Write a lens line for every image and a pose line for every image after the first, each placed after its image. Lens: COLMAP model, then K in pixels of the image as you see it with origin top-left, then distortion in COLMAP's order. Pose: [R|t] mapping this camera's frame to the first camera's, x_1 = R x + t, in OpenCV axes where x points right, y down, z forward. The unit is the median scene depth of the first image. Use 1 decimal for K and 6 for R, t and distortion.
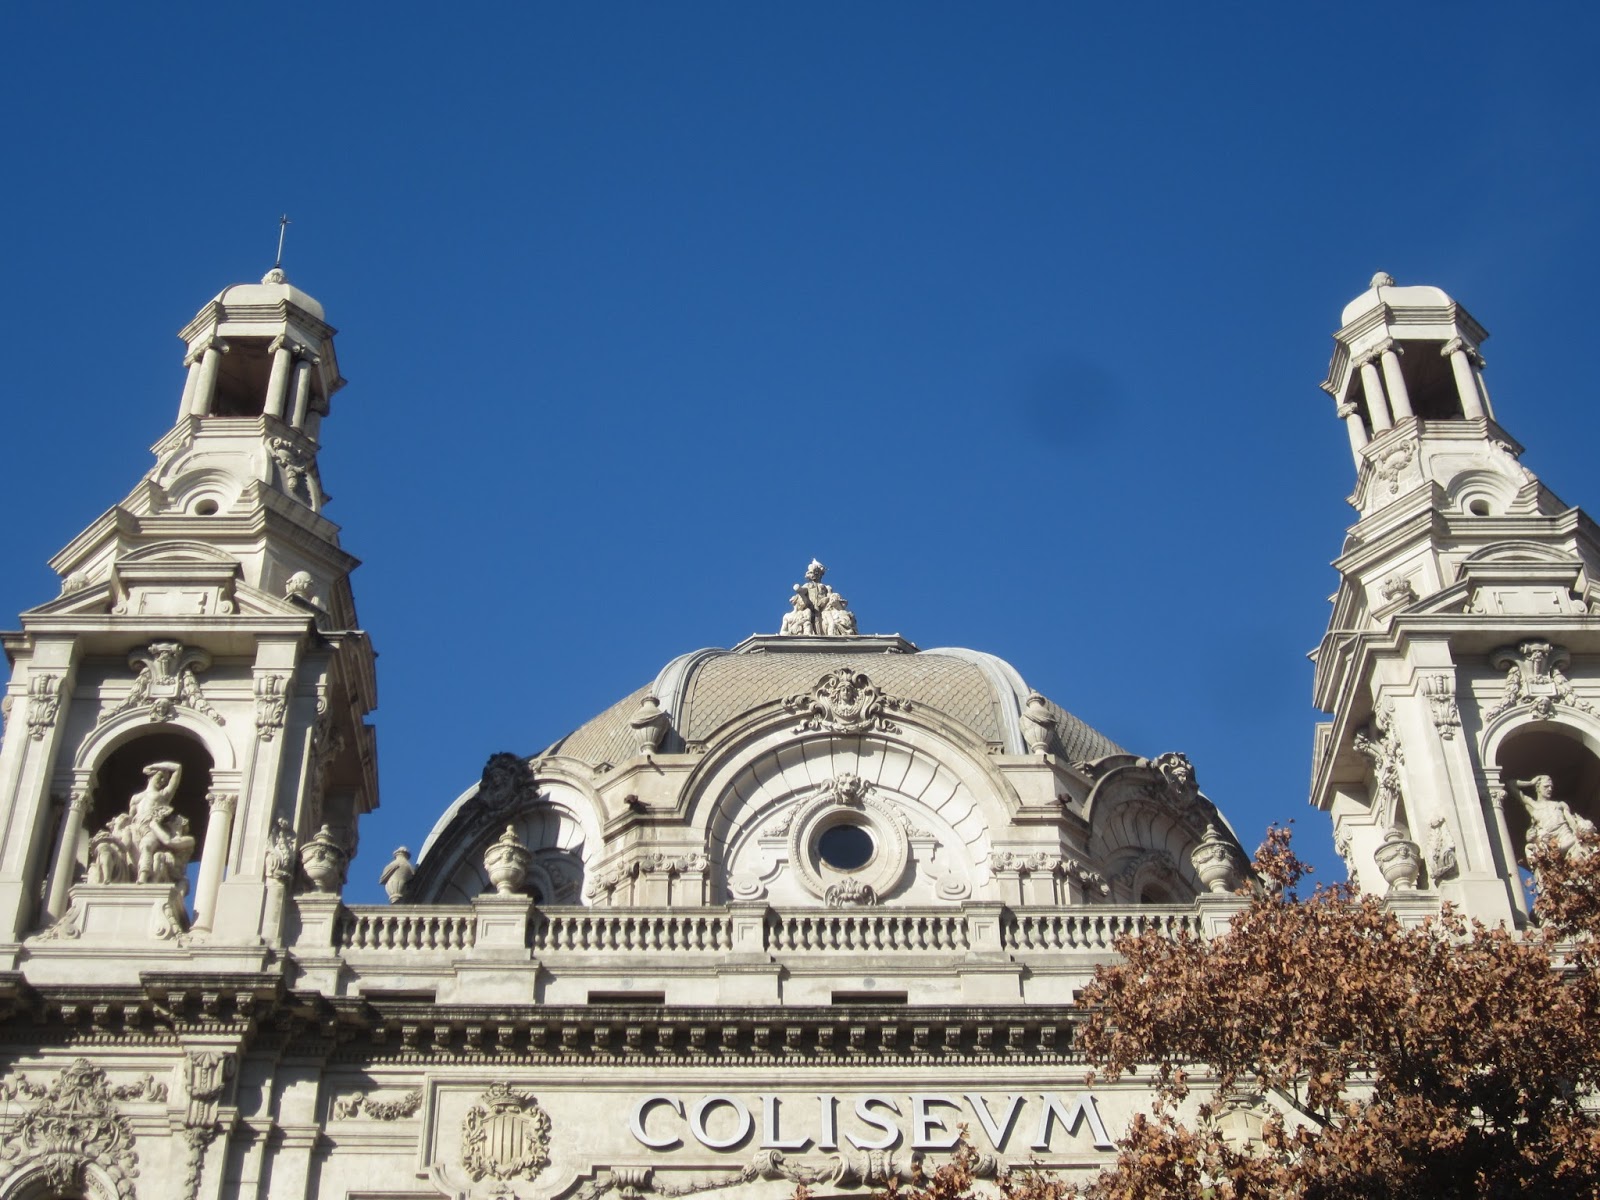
lens RADIAL K [[2423.1, 0, 796.9], [0, 2423.1, 595.3], [0, 0, 1]] dist [-0.136694, 0.126055]
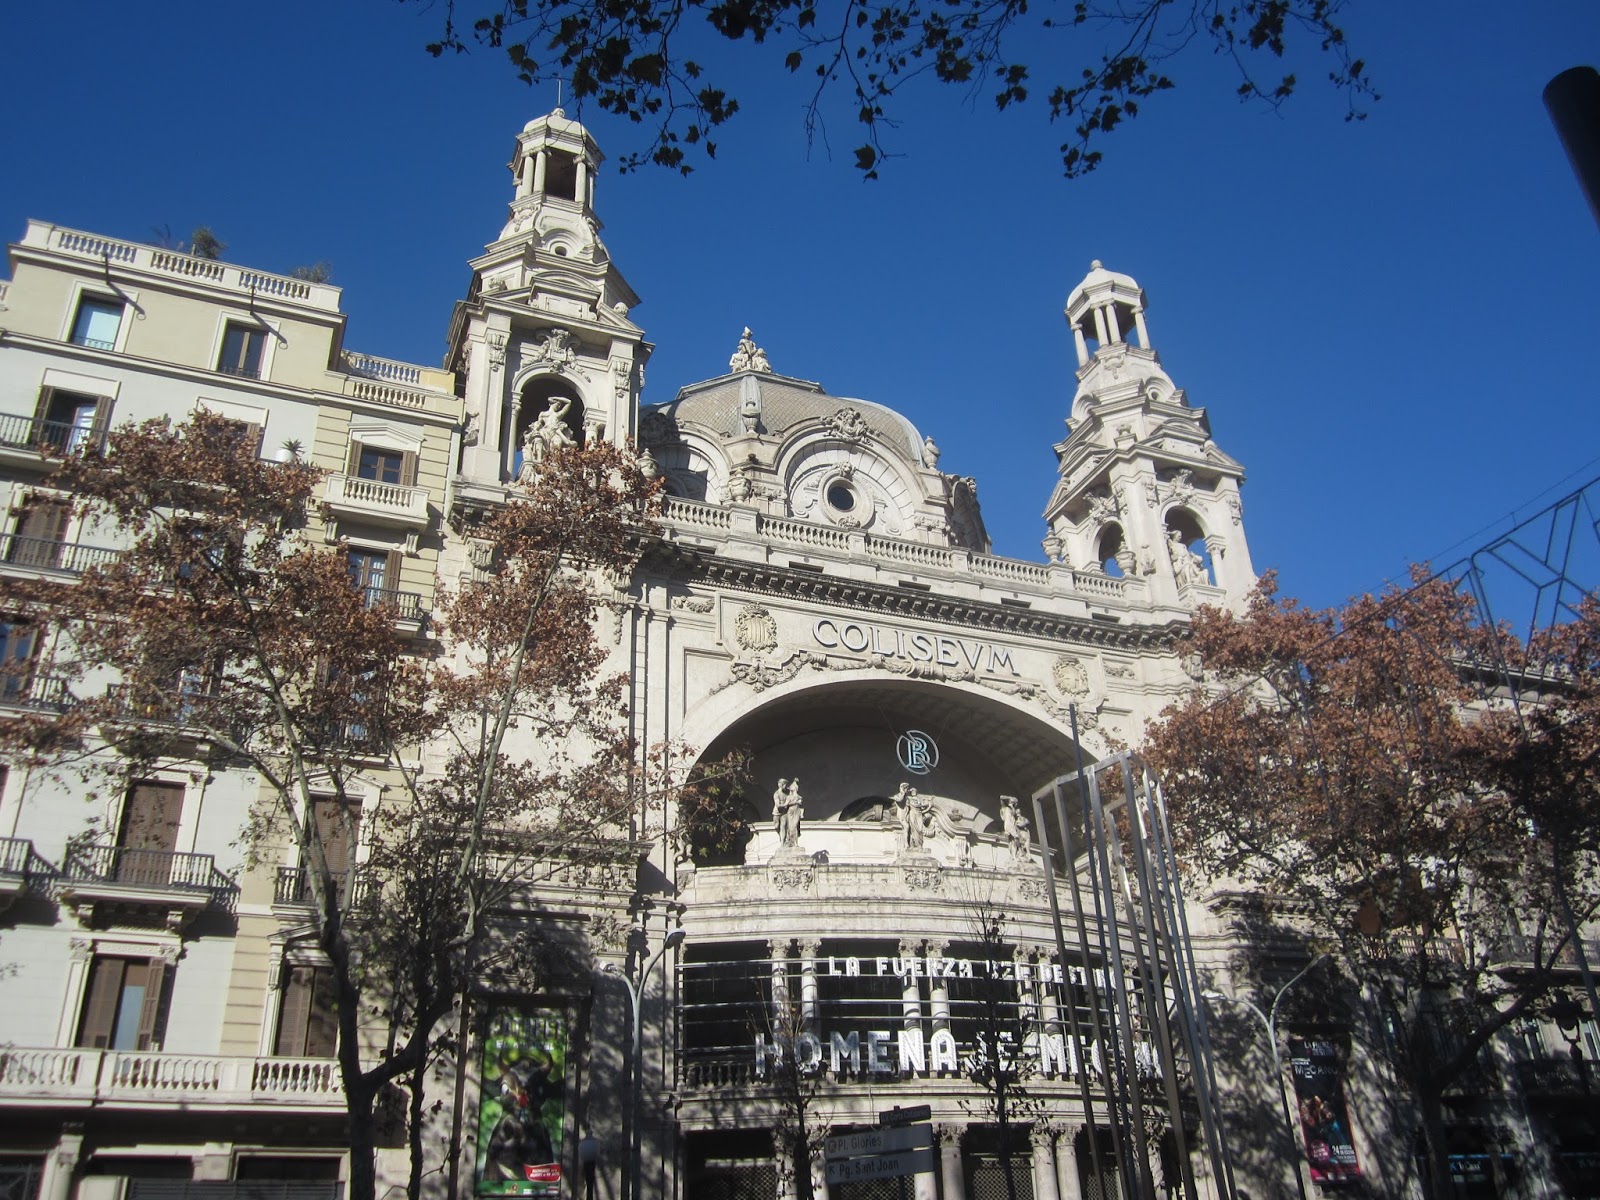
lens RADIAL K [[1311.5, 0, 796.1], [0, 1311.5, 600.9], [0, 0, 1]] dist [-0.045738, -0.001850]
pose [[0.929037, 0.151523, 0.337536, -0.403525], [-0.220070, 0.959674, 0.174915, 0.005051], [-0.297421, -0.236784, 0.924918, -0.006707]]
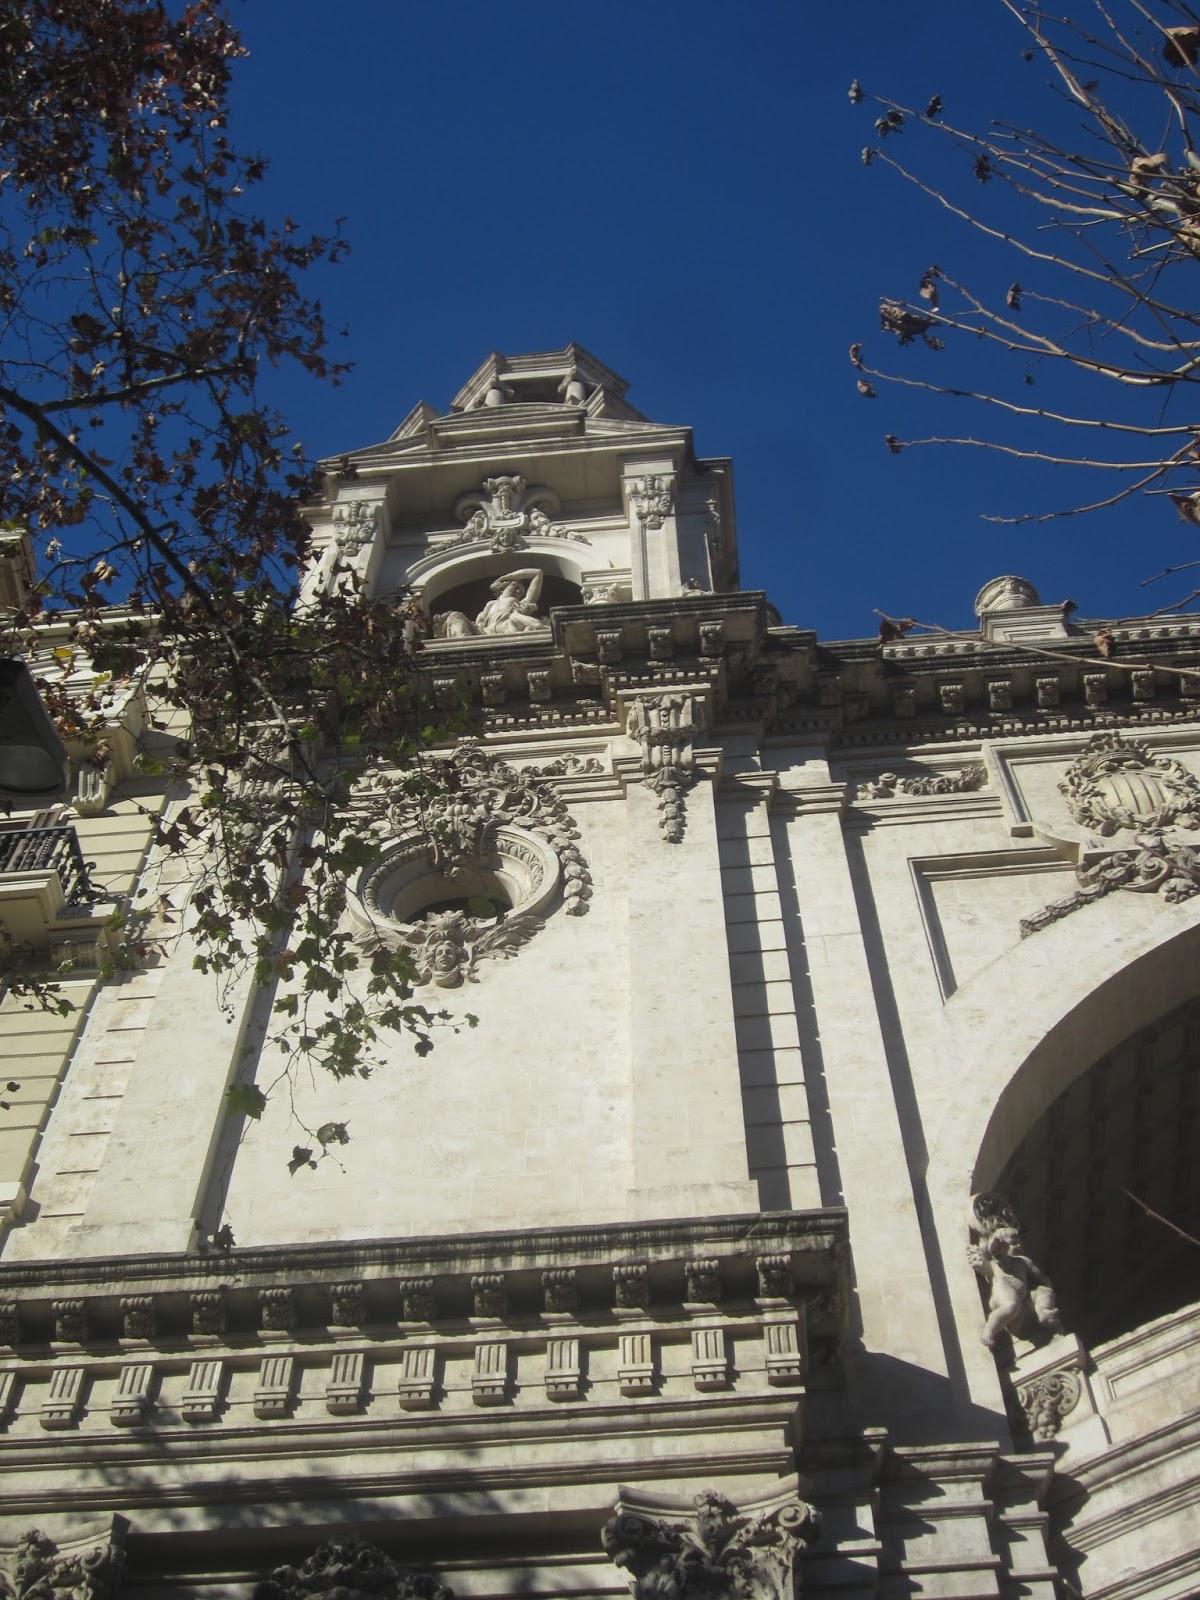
lens RADIAL K [[2033.3, 0, 600.0], [0, 2033.3, 800.0], [0, 0, 1]] dist [-0.120659, 0.007331]
pose [[0.993592, -0.091083, -0.066926, -0.198910], [0.061689, 0.933153, -0.354146, 0.359107], [0.094709, 0.347748, 0.932792, 0.424678]]
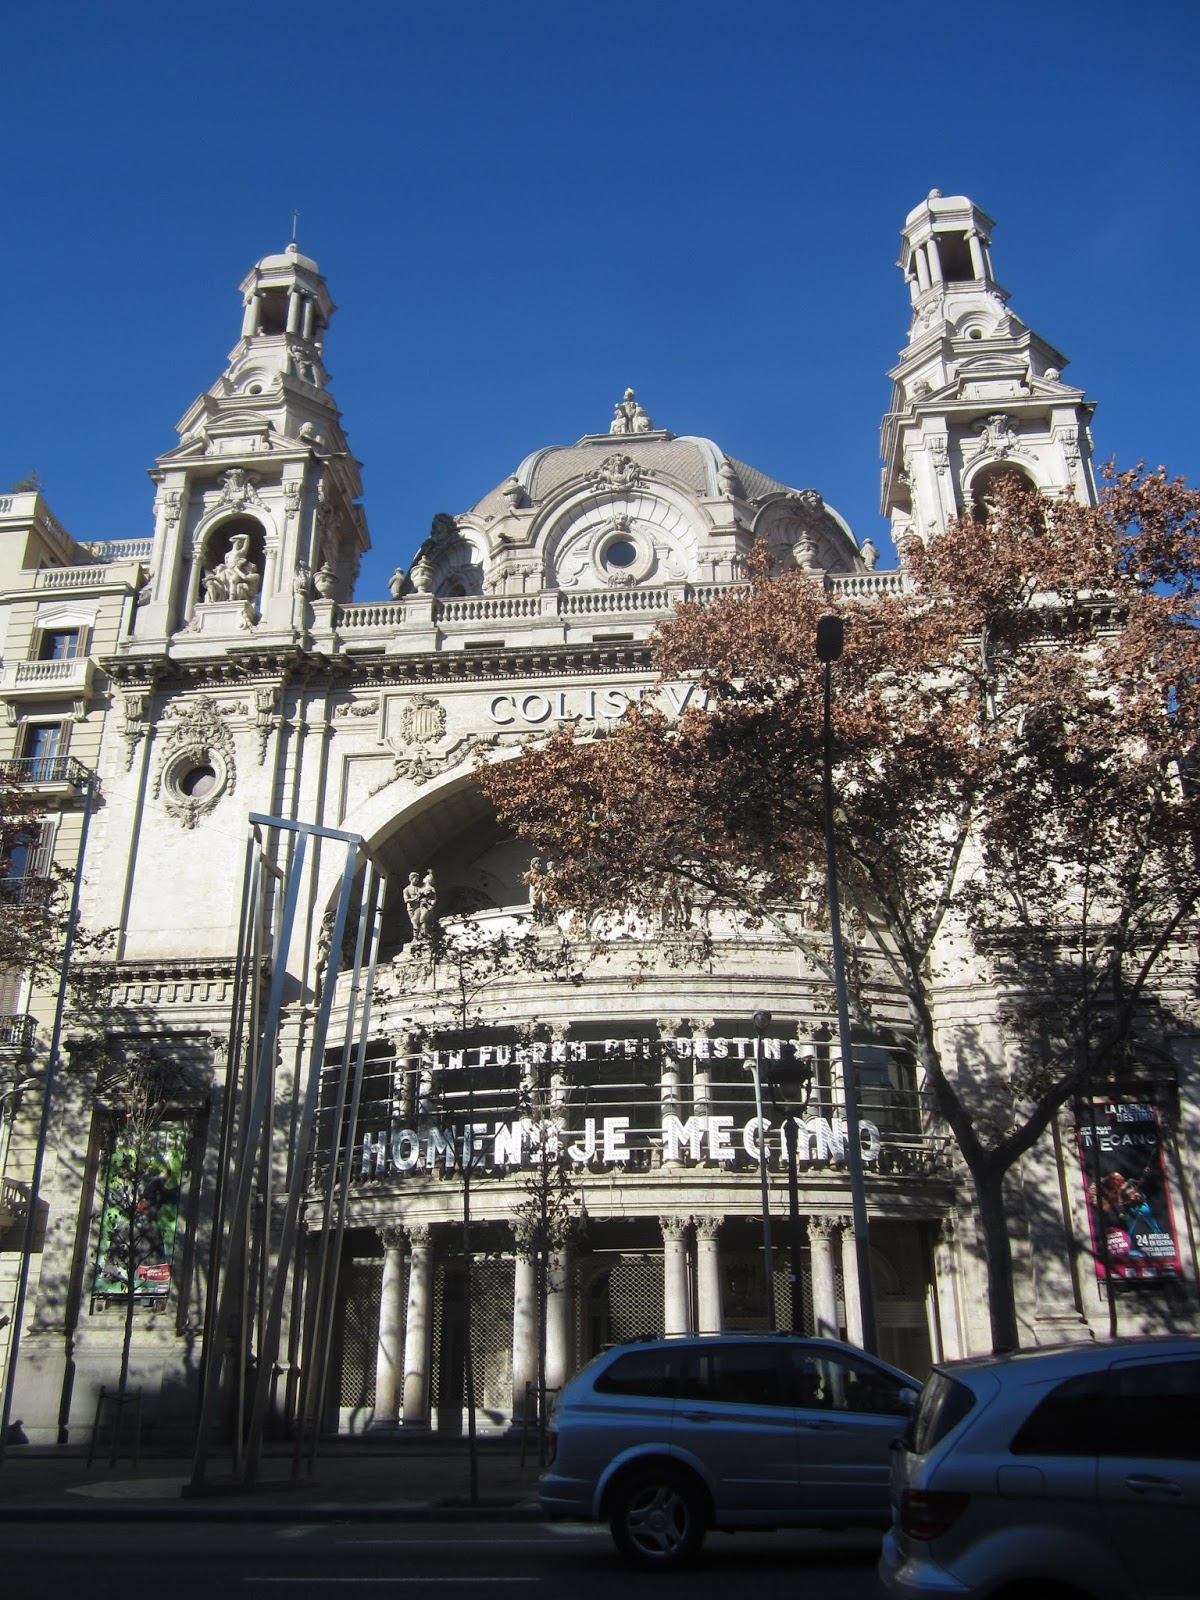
lens RADIAL K [[1311.5, 0, 609.2], [0, 1311.5, 801.7], [0, 0, 1]] dist [-0.045738, -0.001850]
pose [[0.994044, -0.043652, -0.099851, 0.113026], [0.071006, 0.954511, 0.289598, -0.005612], [0.082668, -0.294964, 0.951926, -0.004402]]
